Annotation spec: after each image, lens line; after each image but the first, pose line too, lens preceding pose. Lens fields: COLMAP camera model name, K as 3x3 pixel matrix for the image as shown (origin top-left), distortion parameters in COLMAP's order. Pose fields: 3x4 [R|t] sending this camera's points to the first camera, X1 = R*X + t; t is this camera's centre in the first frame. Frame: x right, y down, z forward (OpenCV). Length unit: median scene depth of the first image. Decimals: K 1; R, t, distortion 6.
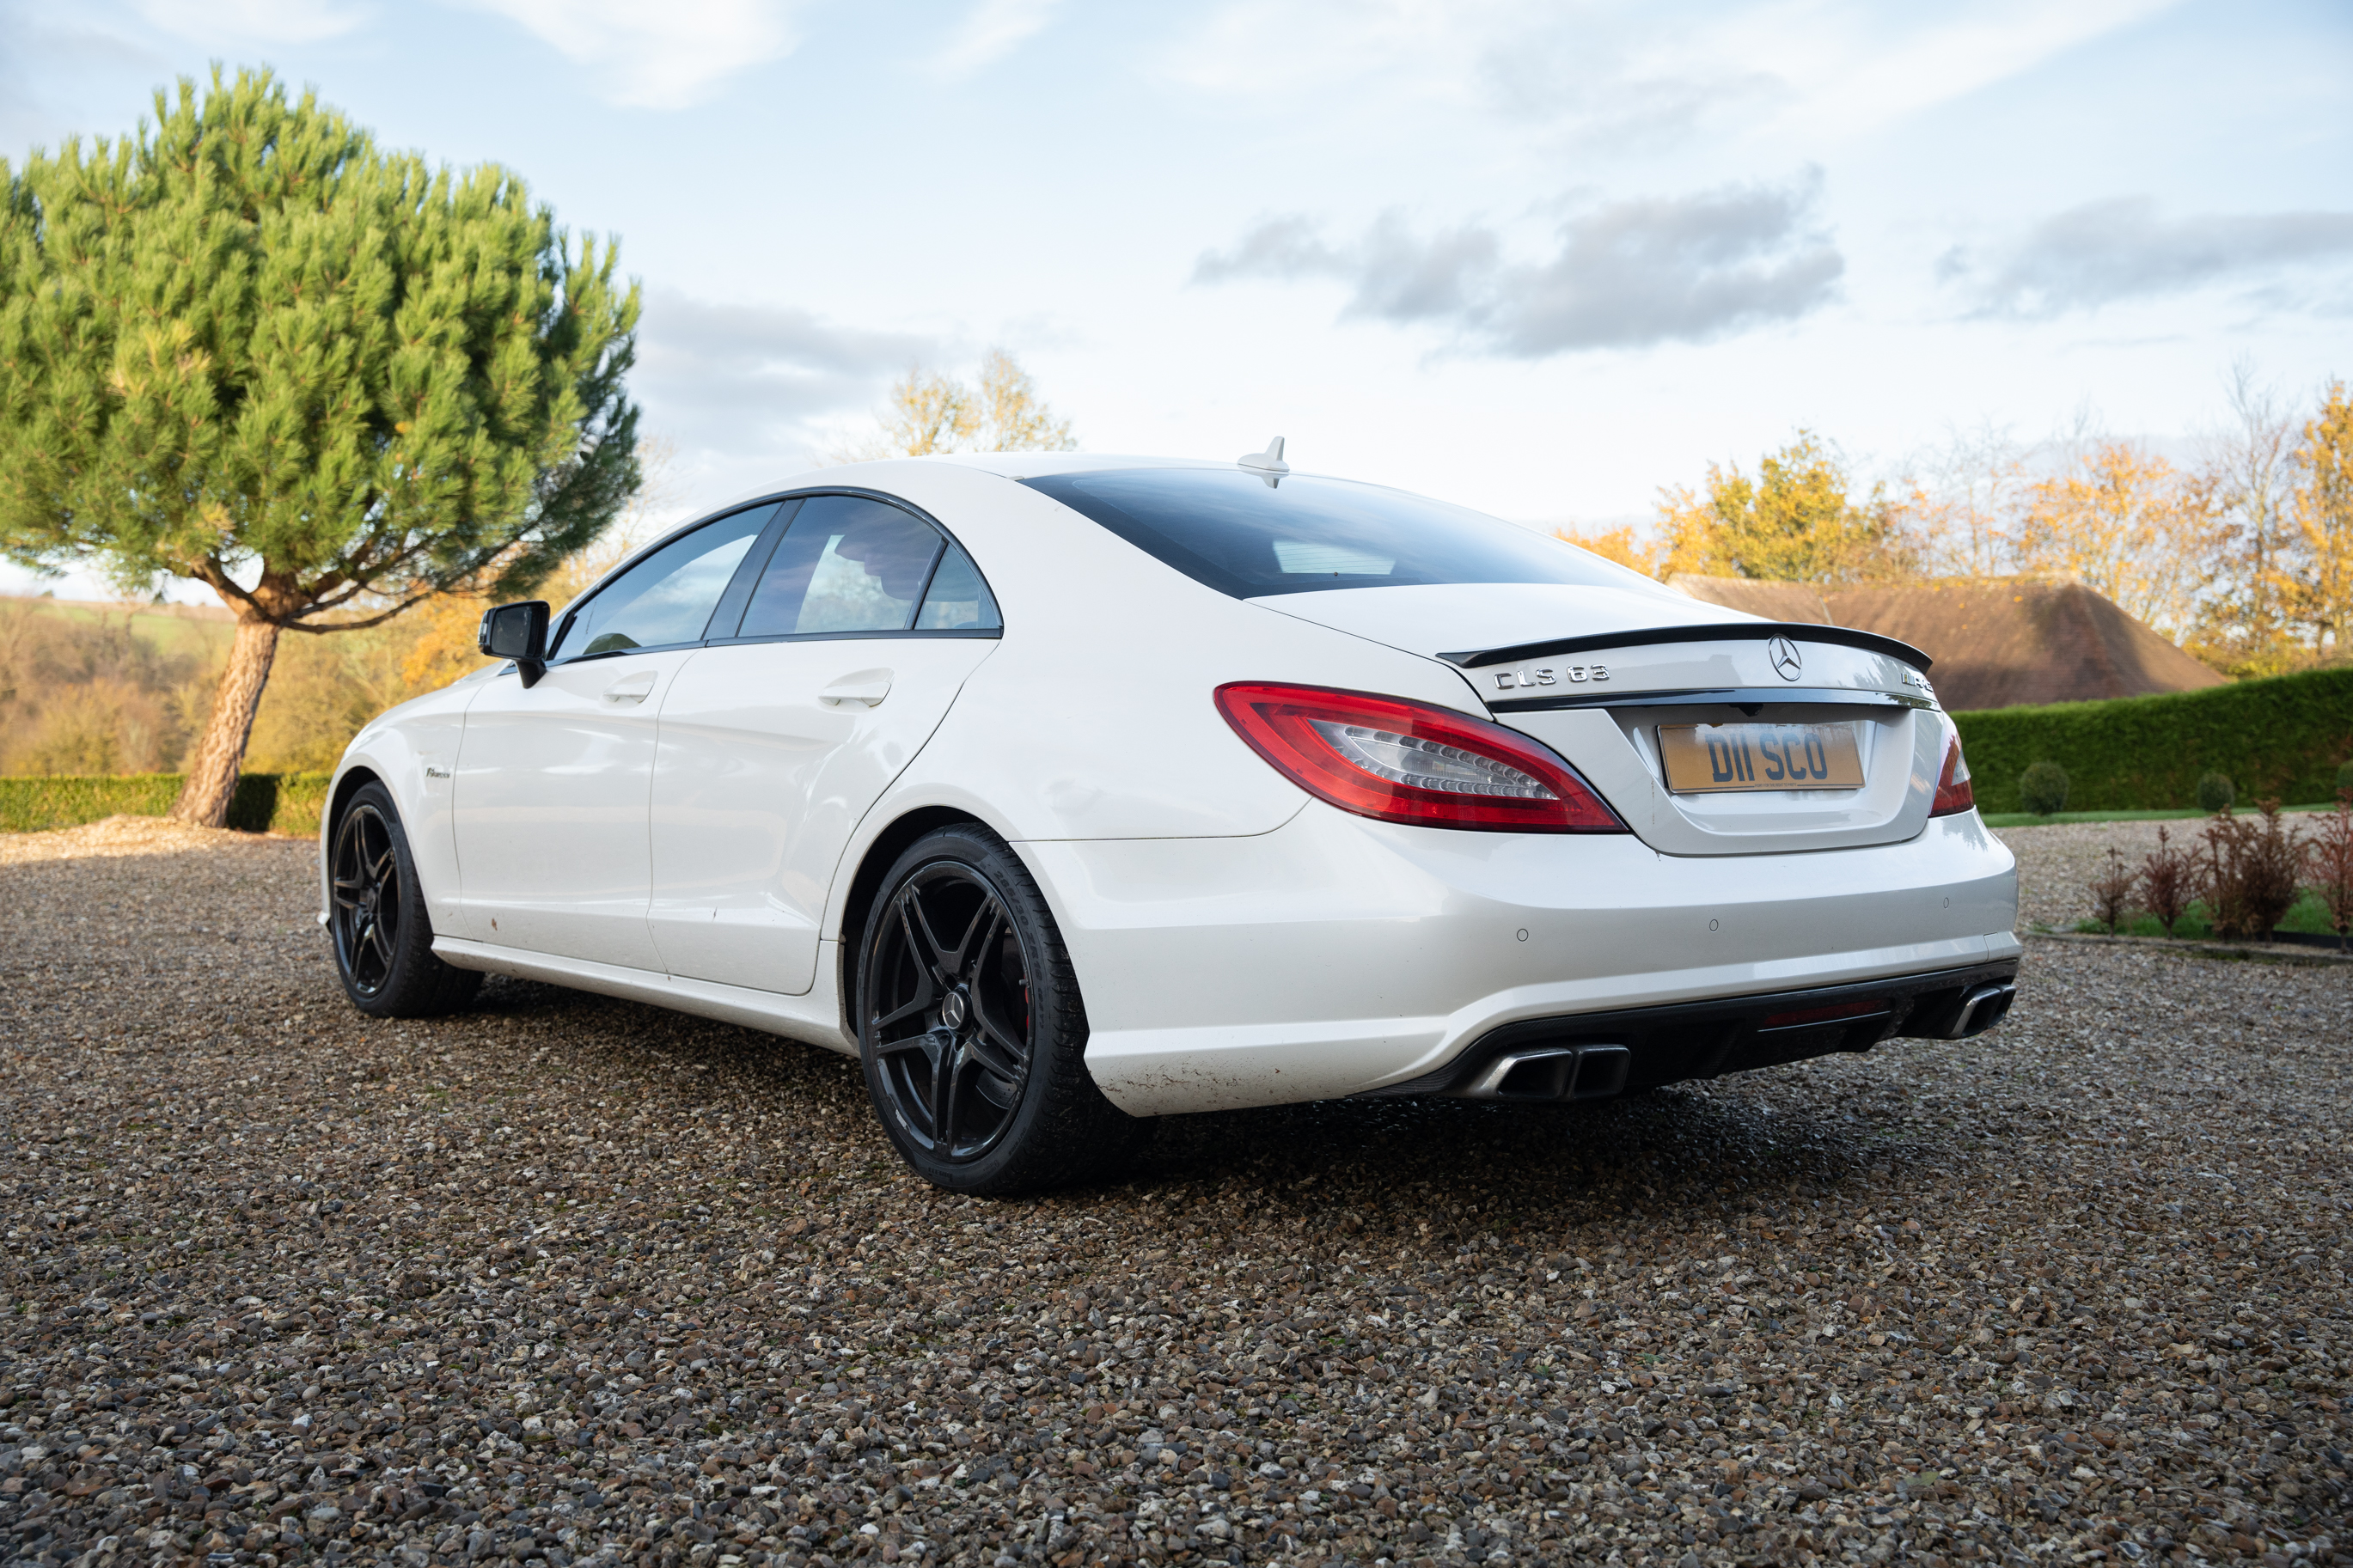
lens RADIAL K [[2293.4, 0, 1083.5], [0, 2293.4, 856.9], [0, 0, 1]] dist [-0.086462, 0.241943]
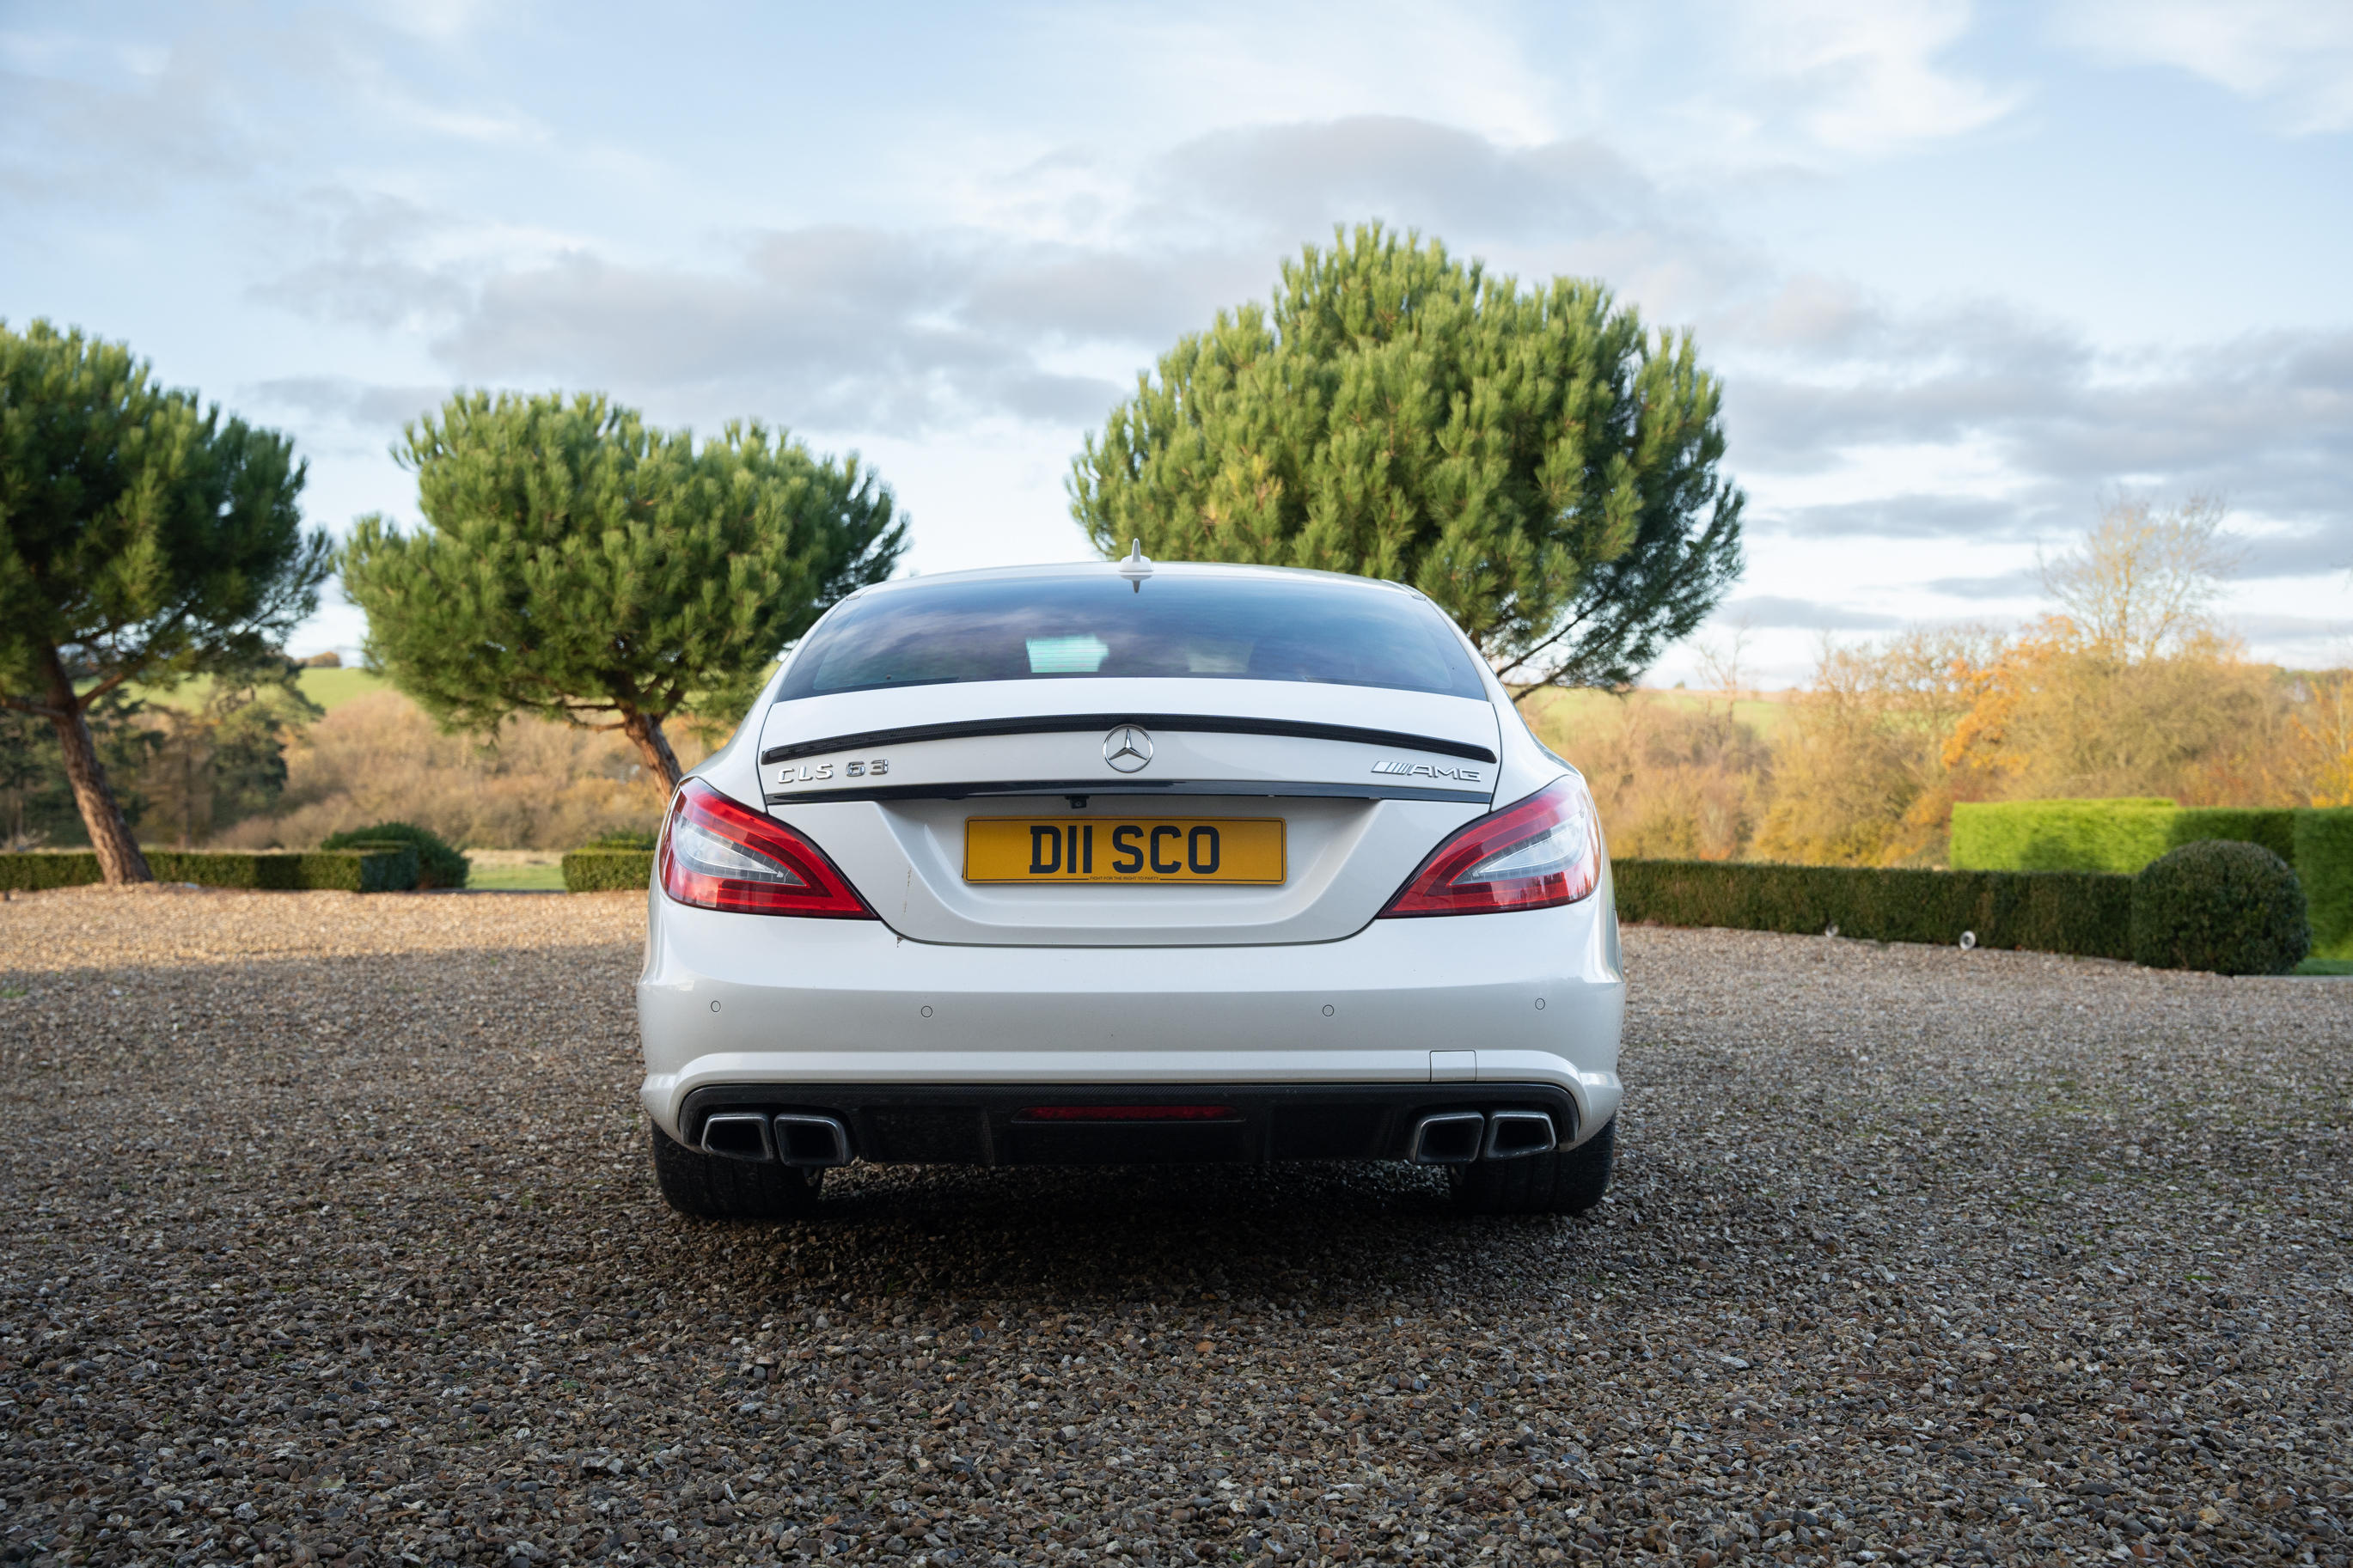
lens RADIAL K [[2324.3, 0, 1176.5], [0, 2324.3, 784.0], [0, 0, 1]] dist [-0.072970, 0.237207]
pose [[0.801270, -0.005403, -0.598279, 0.875446], [-0.035079, 0.997815, -0.055993, -0.015962], [0.597274, 0.065853, 0.799329, 0.202102]]
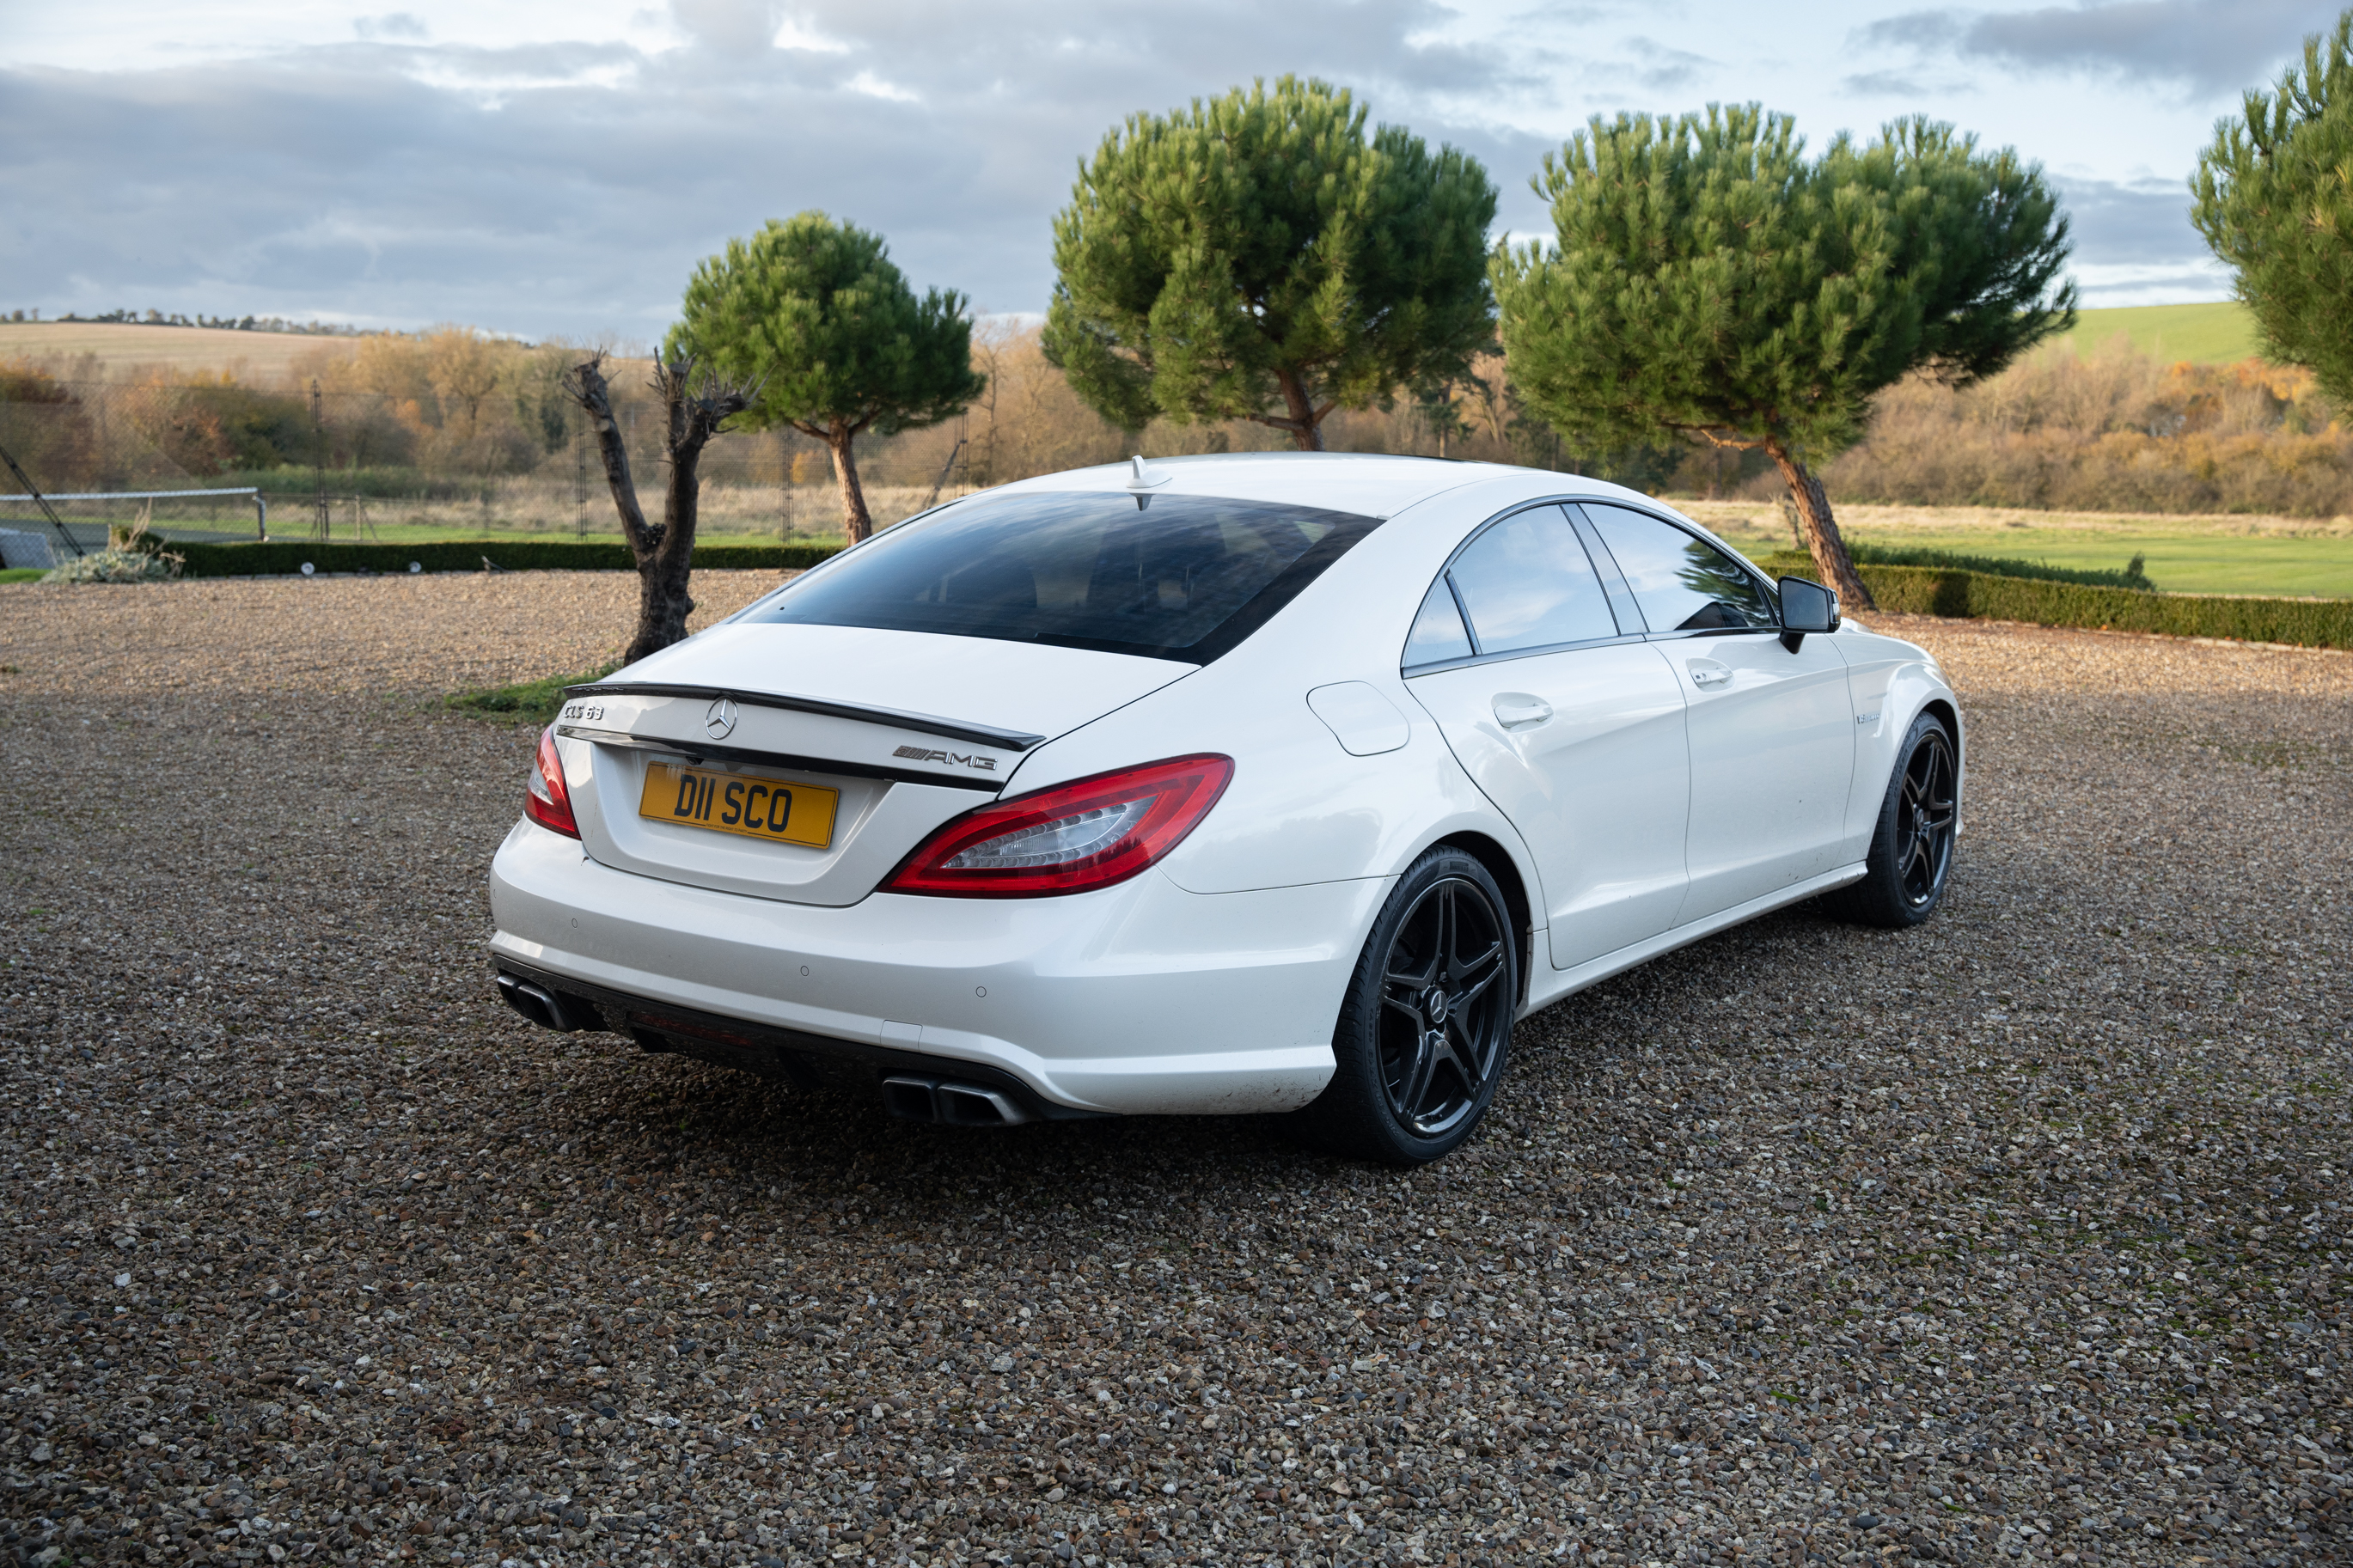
lens RADIAL K [[2298.4, 0, 1176.5], [0, 2298.4, 784.0], [0, 0, 1]] dist [-0.076748, 0.224176]
pose [[0.278982, 0.145049, -0.949279, 1.373036], [-0.068370, 0.989018, 0.131028, -0.207039], [0.957859, 0.028348, 0.285835, 0.845719]]
